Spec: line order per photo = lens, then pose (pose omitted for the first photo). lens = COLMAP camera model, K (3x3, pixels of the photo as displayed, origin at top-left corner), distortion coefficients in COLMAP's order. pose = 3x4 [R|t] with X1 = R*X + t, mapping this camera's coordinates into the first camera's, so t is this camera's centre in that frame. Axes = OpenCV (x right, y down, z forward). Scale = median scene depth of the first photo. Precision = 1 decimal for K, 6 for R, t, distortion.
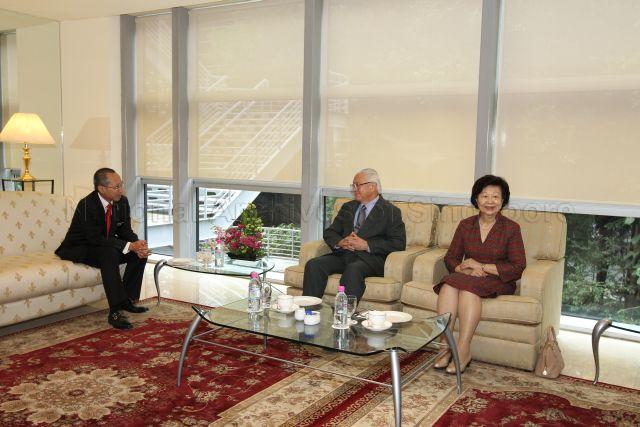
lens RADIAL K [[606.9, 0, 320.0], [0, 606.9, 213.5], [0, 0, 1]] dist [-0.006726, -0.002534]
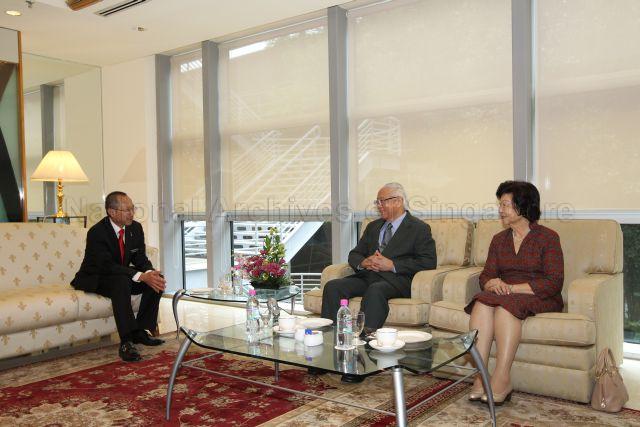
lens RADIAL K [[588.1, 0, 320.0], [0, 588.1, 213.5], [0, 0, 1]] dist [0.001163, -0.000368]
pose [[0.993480, -0.036322, -0.108063, 0.073400], [0.026693, 0.995651, -0.089252, 0.055908], [0.110835, 0.085785, 0.990129, 0.124502]]
